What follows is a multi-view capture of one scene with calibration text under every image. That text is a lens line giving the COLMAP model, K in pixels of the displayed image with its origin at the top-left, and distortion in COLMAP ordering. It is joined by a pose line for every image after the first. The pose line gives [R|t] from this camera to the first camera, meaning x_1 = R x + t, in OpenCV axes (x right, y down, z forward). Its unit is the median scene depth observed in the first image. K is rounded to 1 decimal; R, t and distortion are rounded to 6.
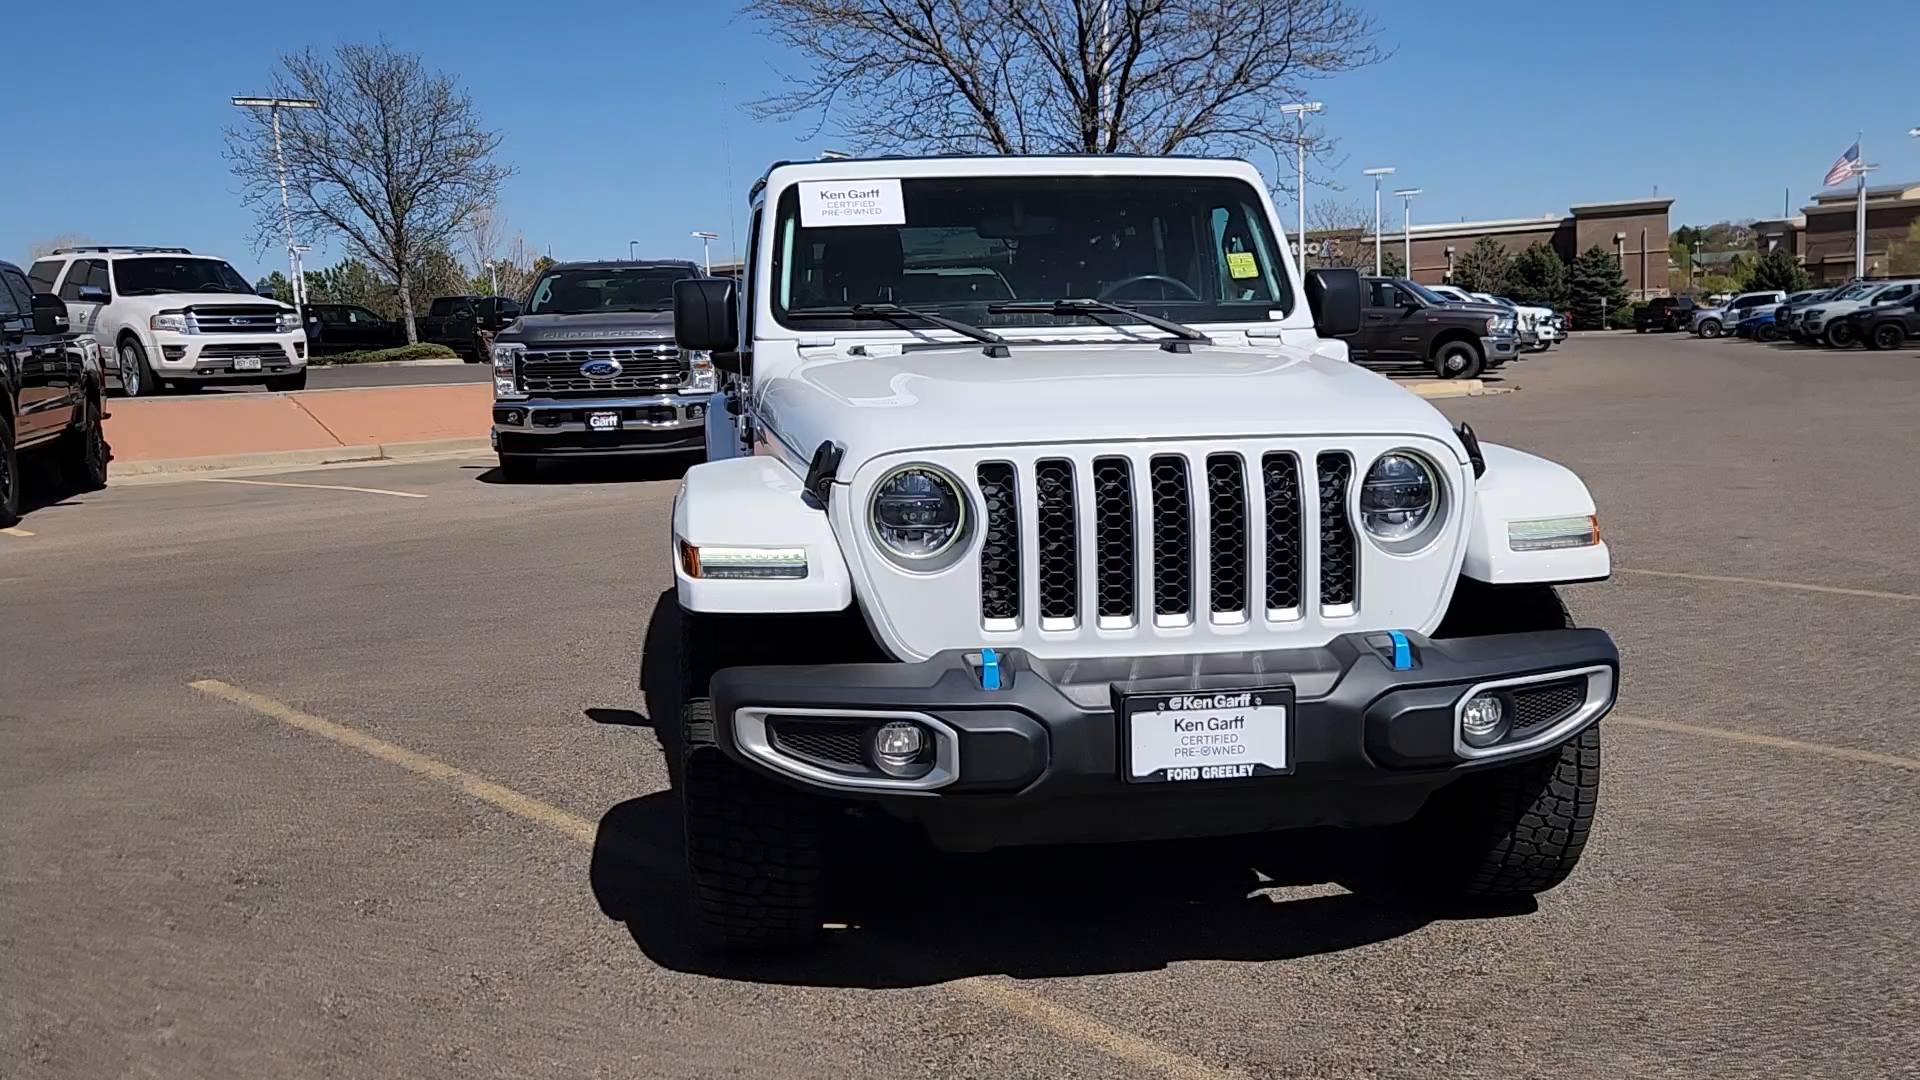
lens RADIAL K [[1628.6, 0, 949.7], [0, 1628.6, 545.3], [0, 0, 1]] dist [0.033735, -0.016493]
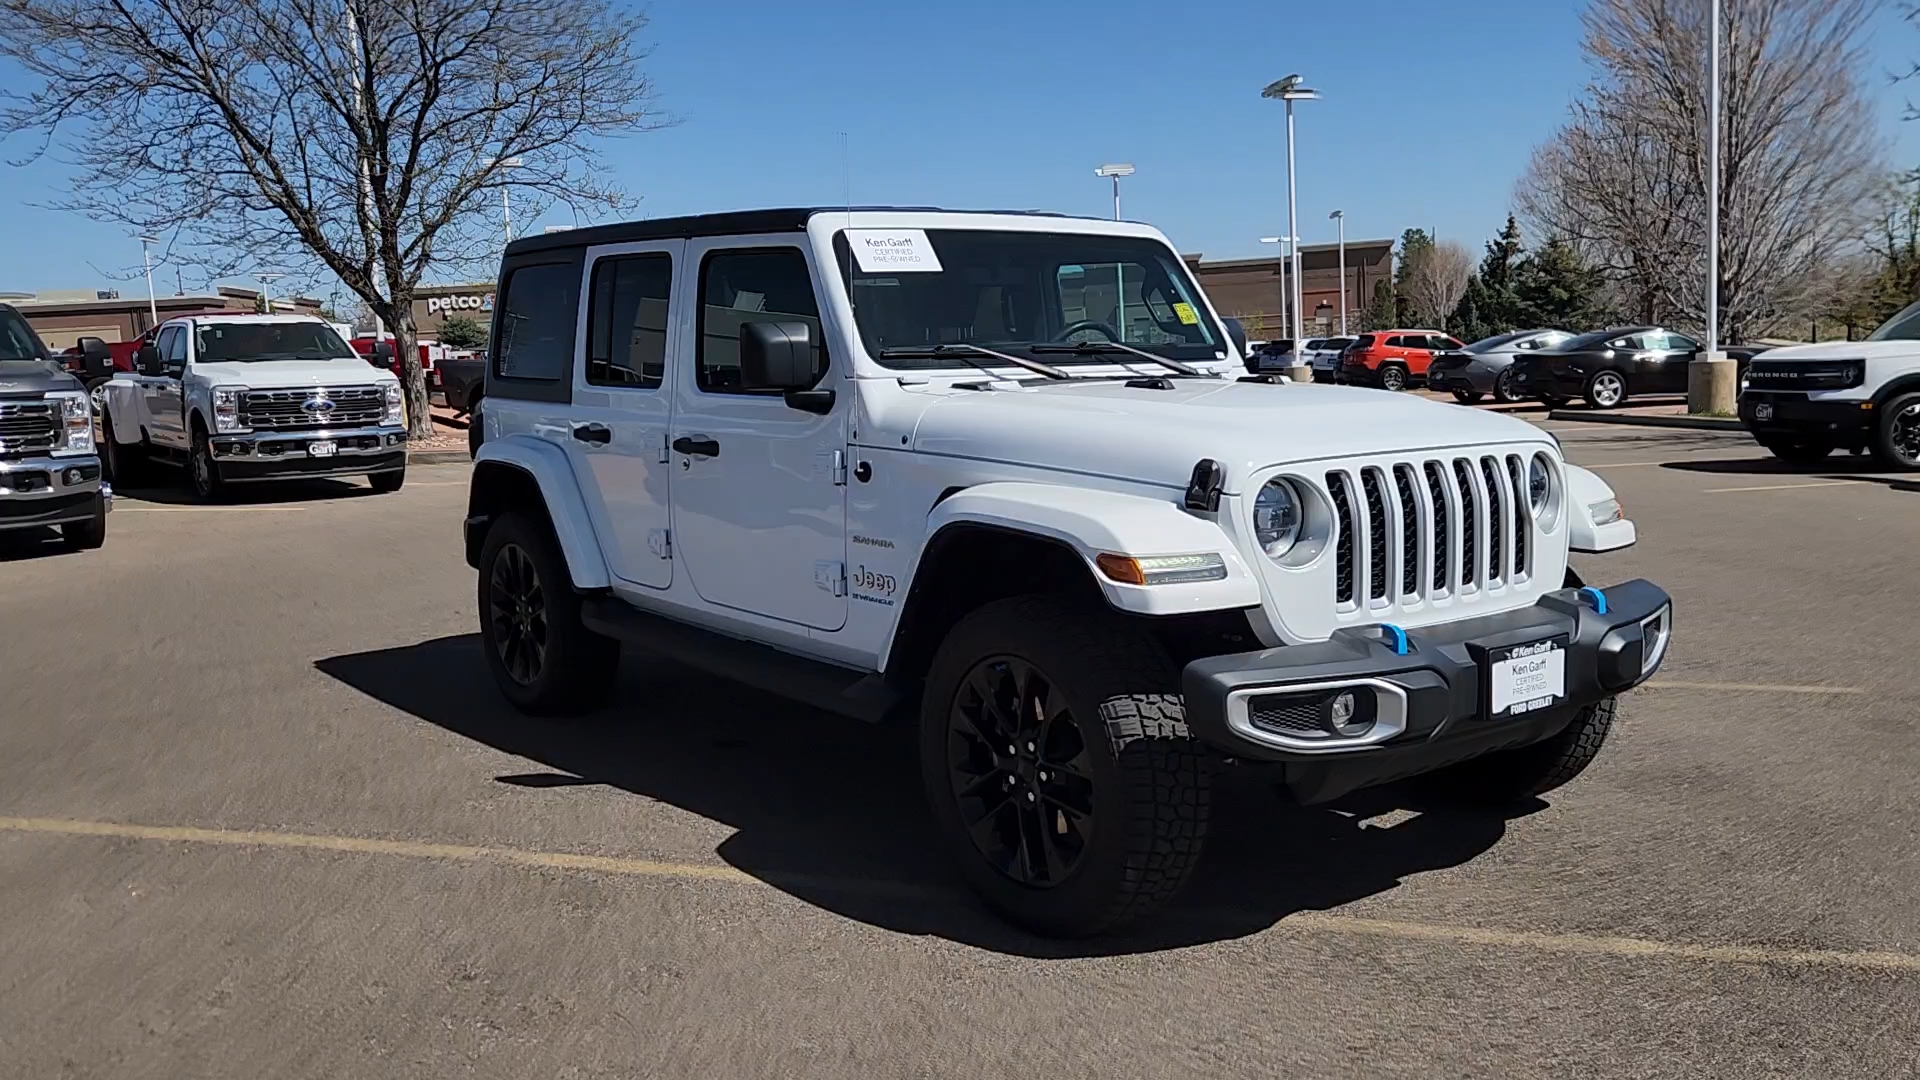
lens RADIAL K [[1628.6, 0, 949.7], [0, 1628.6, 545.3], [0, 0, 1]] dist [0.033735, -0.016493]
pose [[0.871144, -0.057381, 0.487664, -0.738398], [0.073189, 0.997228, -0.013404, -0.001477], [-0.485543, 0.047369, 0.872928, 0.083729]]
